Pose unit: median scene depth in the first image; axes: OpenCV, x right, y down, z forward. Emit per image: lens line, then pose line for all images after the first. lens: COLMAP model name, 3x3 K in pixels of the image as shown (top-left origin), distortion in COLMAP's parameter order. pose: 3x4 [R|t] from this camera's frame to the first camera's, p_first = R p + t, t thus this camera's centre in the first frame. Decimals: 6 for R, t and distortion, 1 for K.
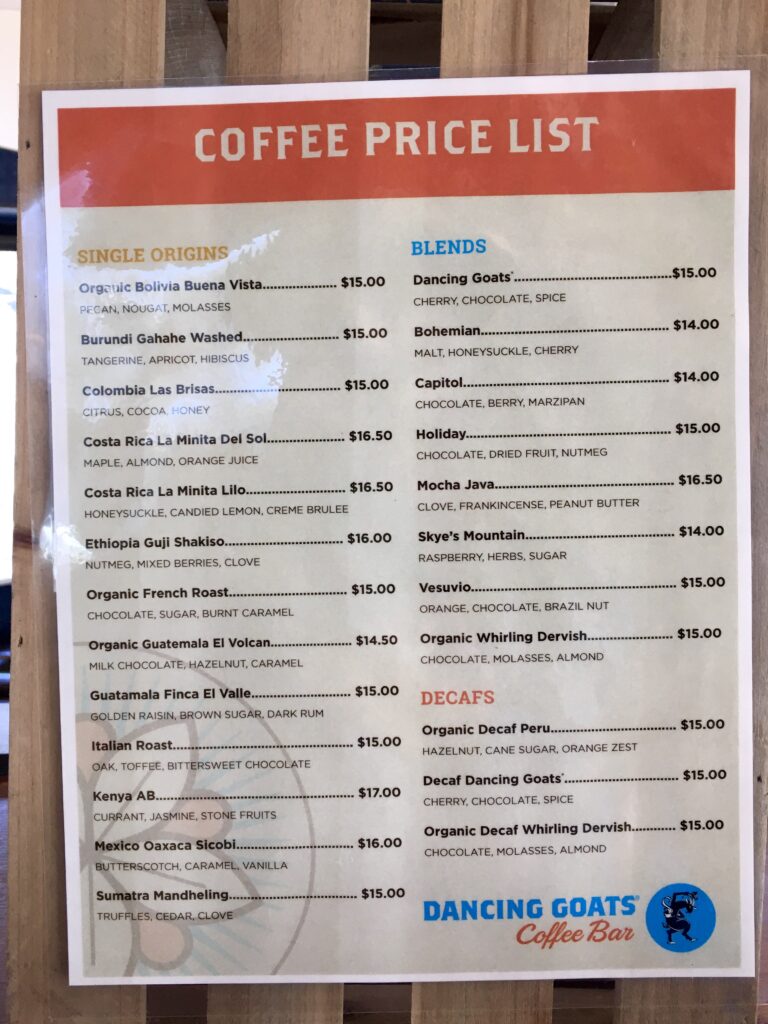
lens RADIAL K [[922.3, 0, 390.1], [0, 922.3, 506.2], [0, 0, 1]] dist [0.076502, -0.094323]
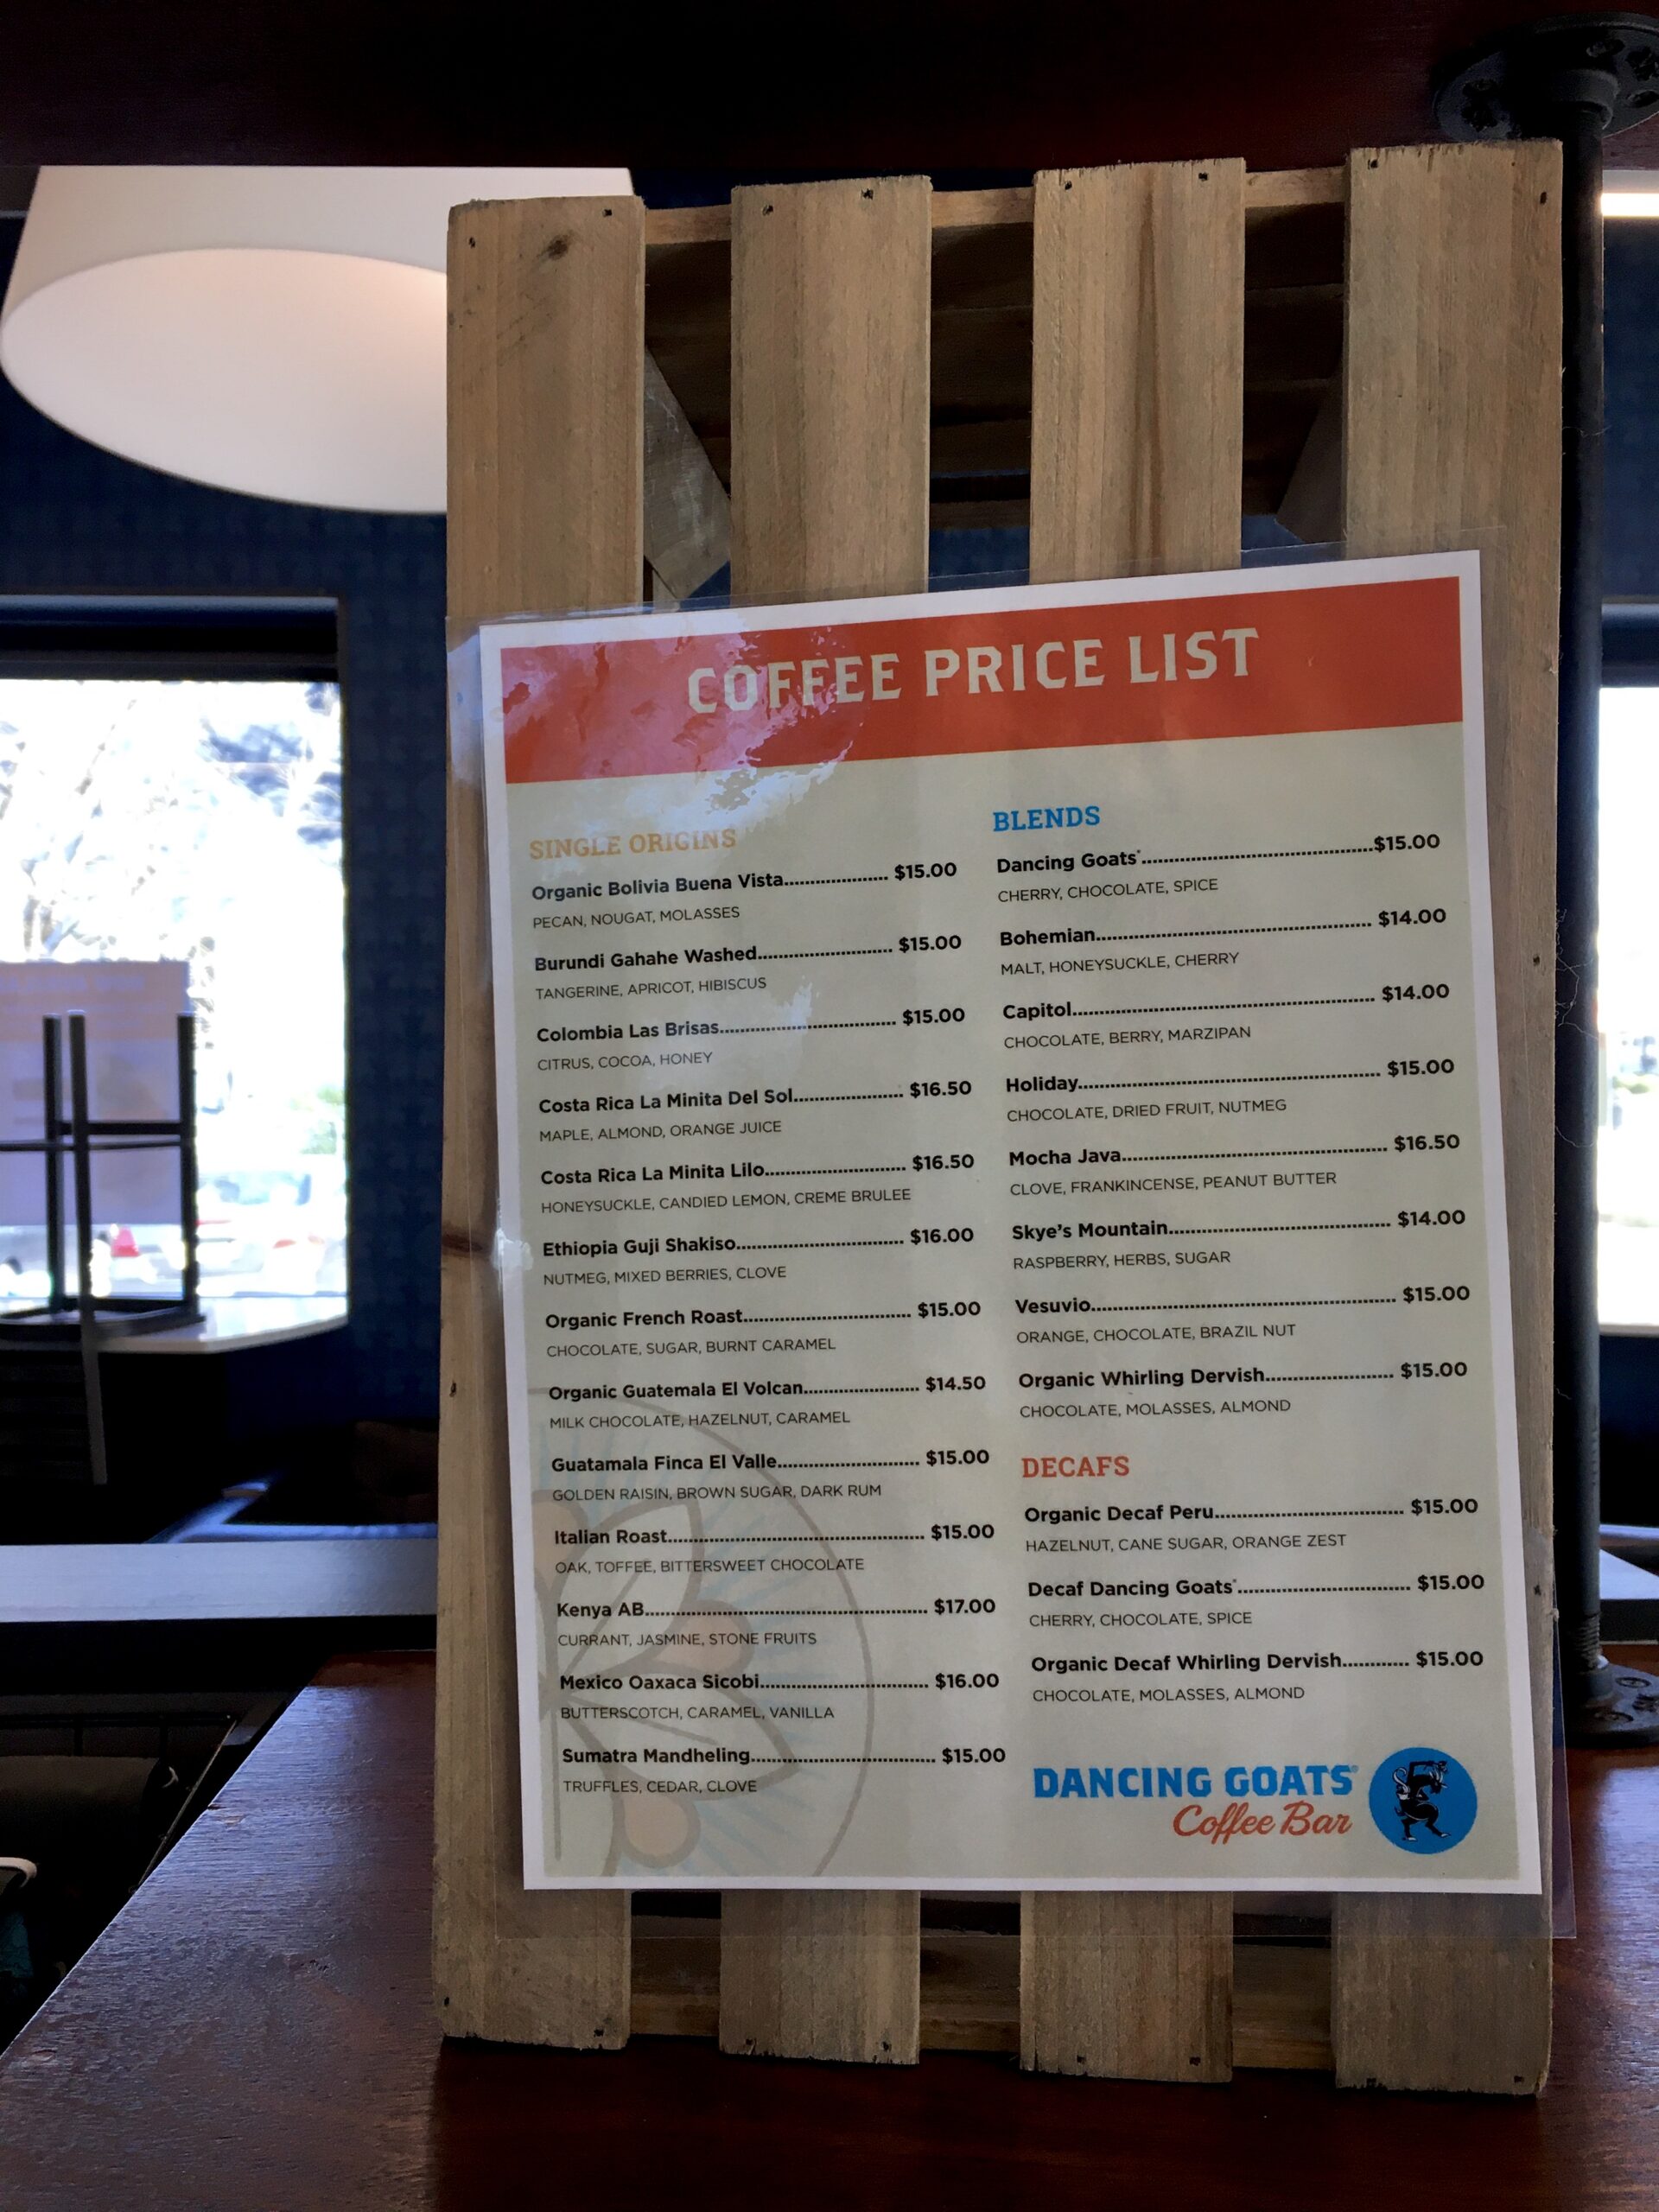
lens RADIAL K [[1992.4, 0, 848.2], [0, 1992.4, 1083.8], [0, 0, 1]] dist [0.076502, -0.094323]
pose [[0.995872, -0.021726, -0.088128, 0.042093], [0.018108, 0.998968, -0.041646, -0.018254], [0.088942, 0.039878, 0.995238, -0.503298]]
